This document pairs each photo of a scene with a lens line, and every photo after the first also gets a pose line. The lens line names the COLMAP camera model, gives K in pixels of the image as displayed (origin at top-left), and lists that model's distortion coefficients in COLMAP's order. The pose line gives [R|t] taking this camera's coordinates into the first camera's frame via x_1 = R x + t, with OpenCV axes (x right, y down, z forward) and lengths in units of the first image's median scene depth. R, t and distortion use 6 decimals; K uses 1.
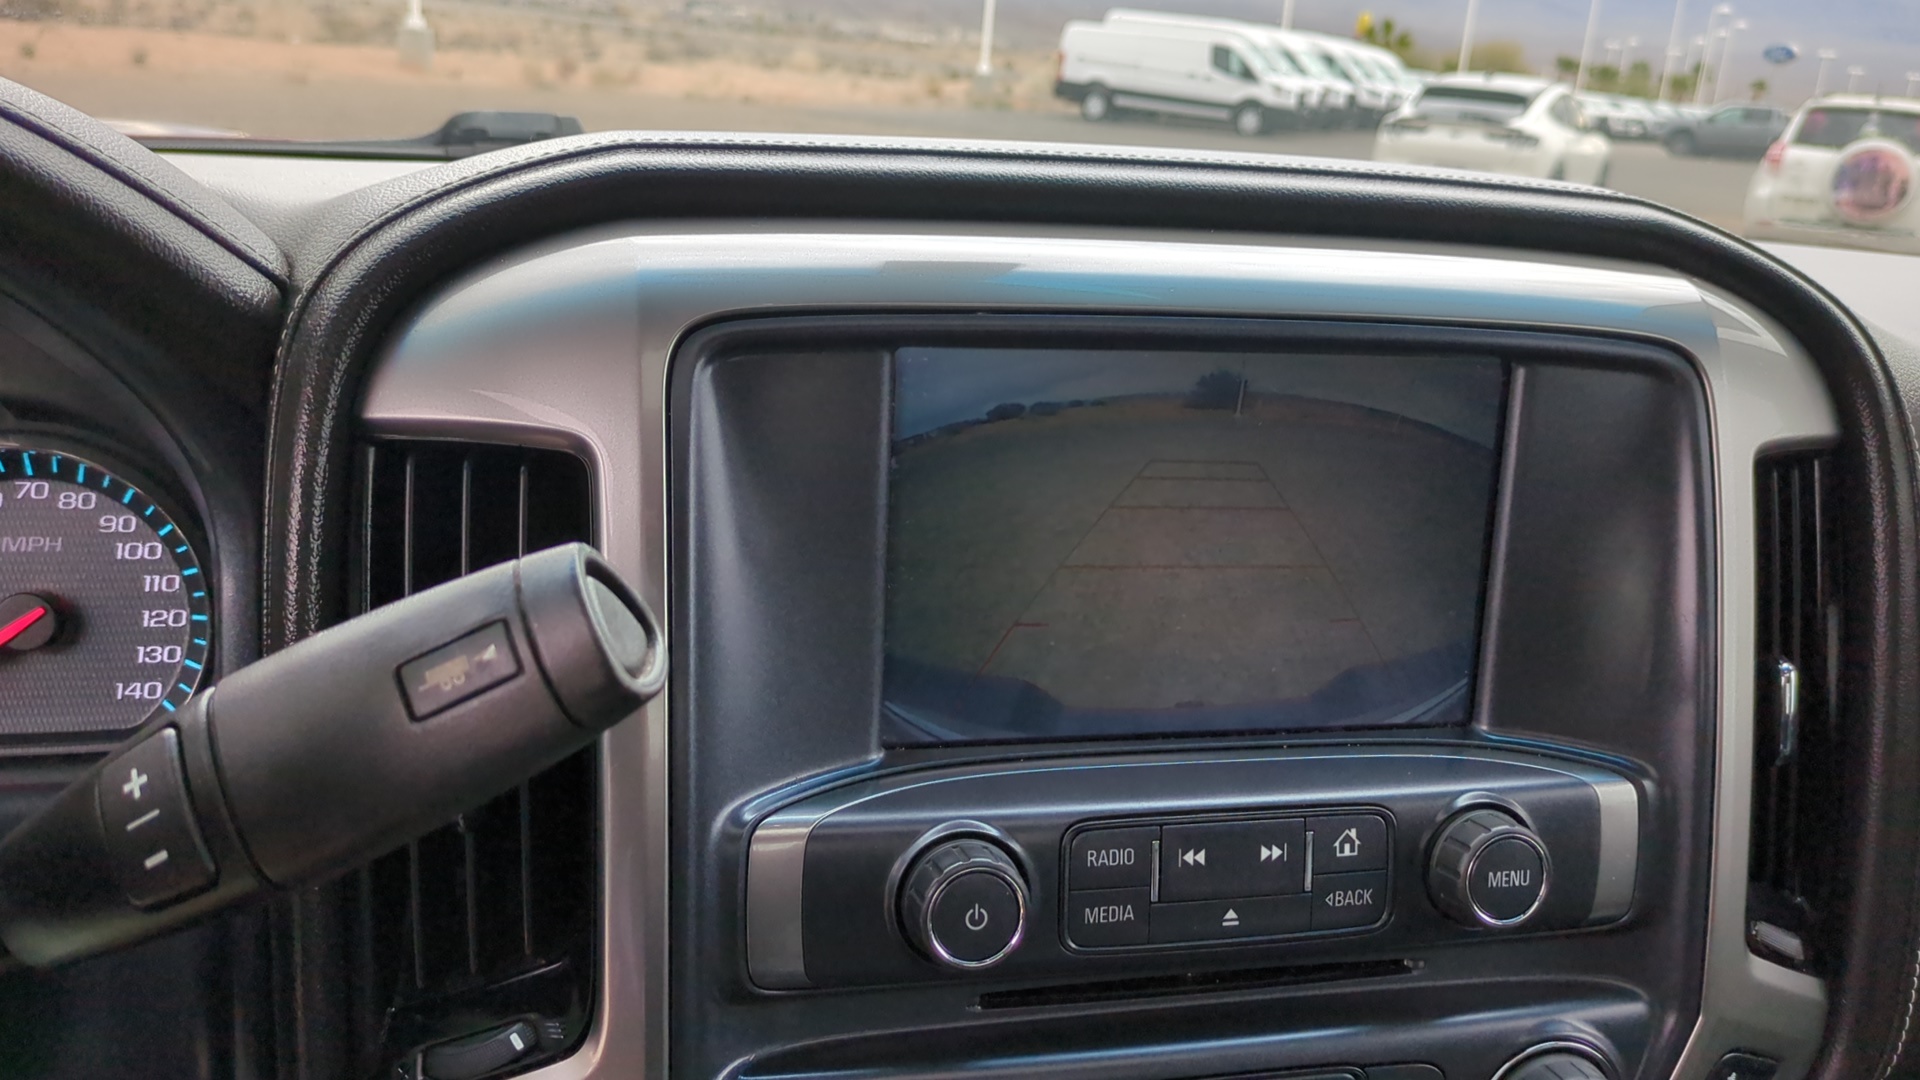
lens RADIAL K [[1650.2, 0, 975.3], [0, 1650.2, 544.4], [0, 0, 1]] dist [0.062172, -0.071629]
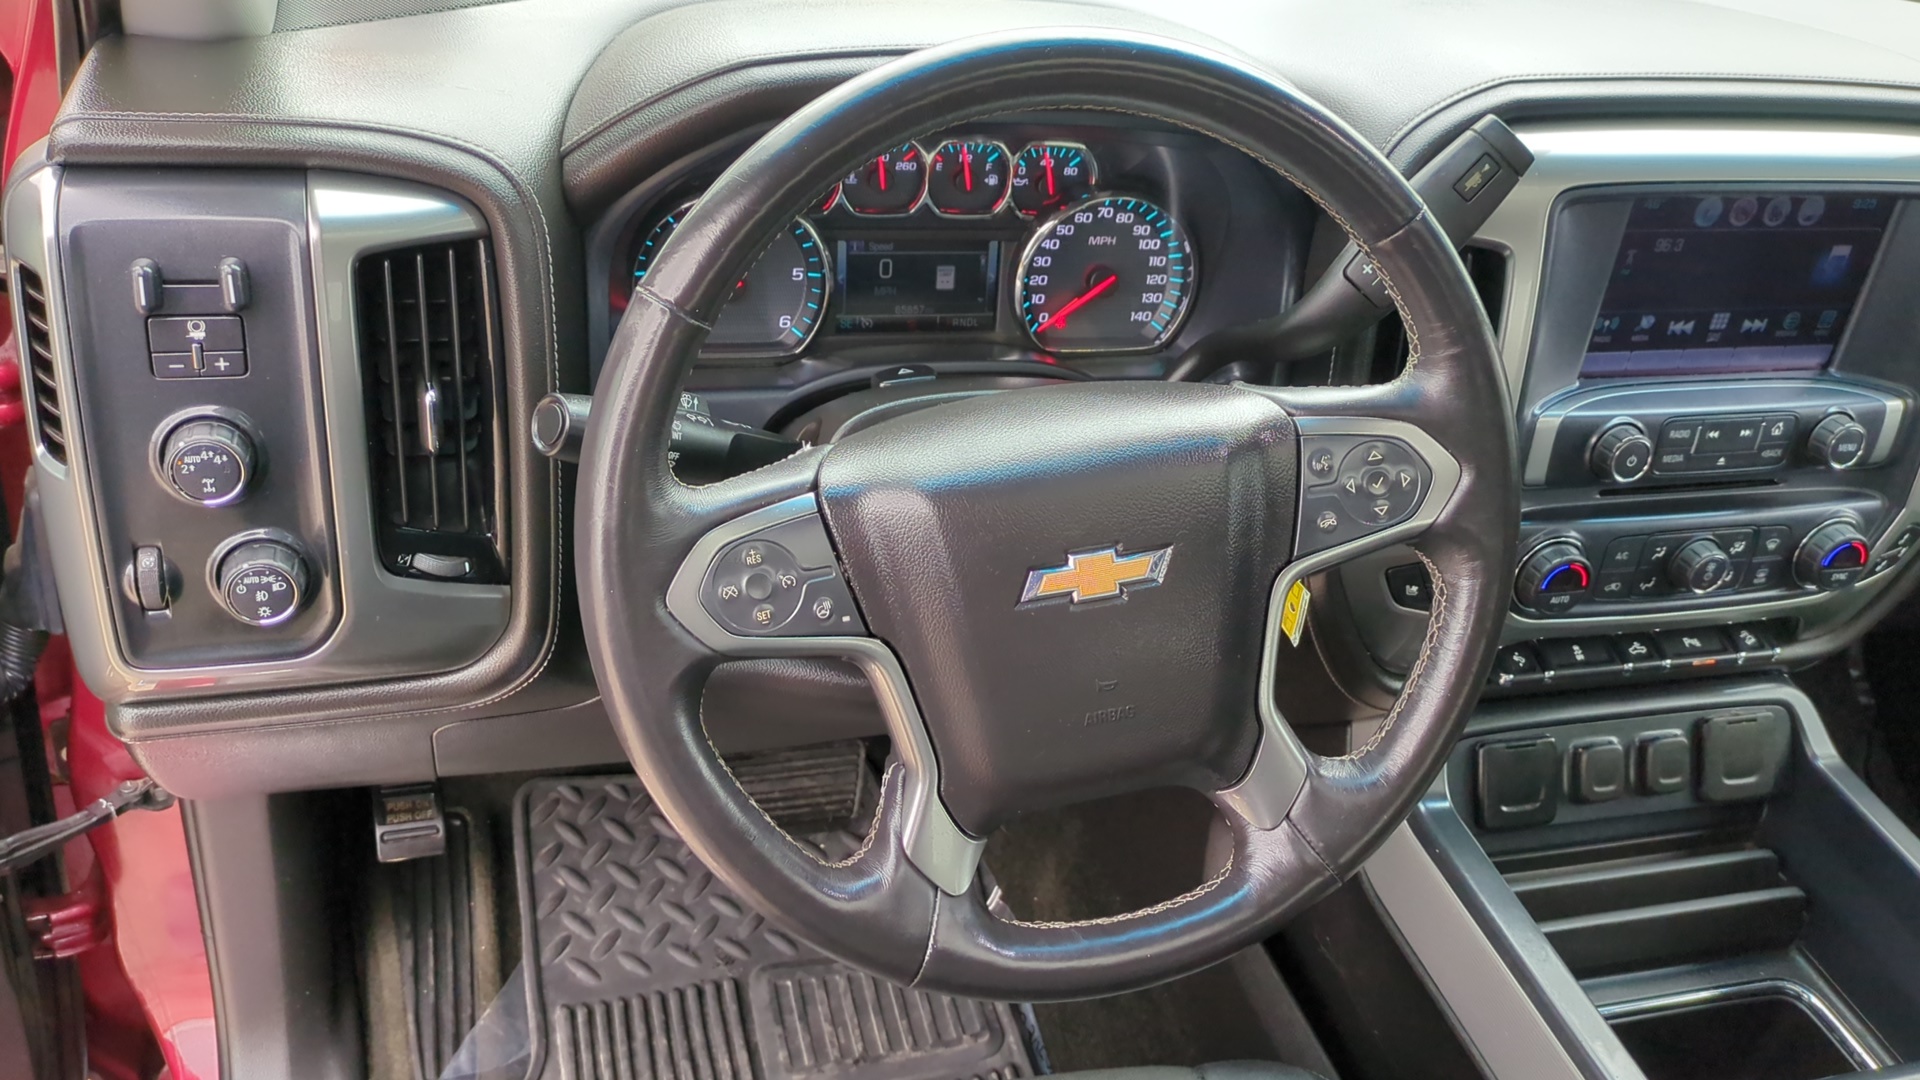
lens RADIAL K [[1650.2, 0, 973.4], [0, 1650.2, 547.2], [0, 0, 1]] dist [0.062172, -0.071629]
pose [[0.997987, 0.037483, 0.051155, -0.954998], [-0.052541, 0.940408, 0.335963, -0.359739], [-0.035514, -0.337975, 0.940485, -1.084490]]
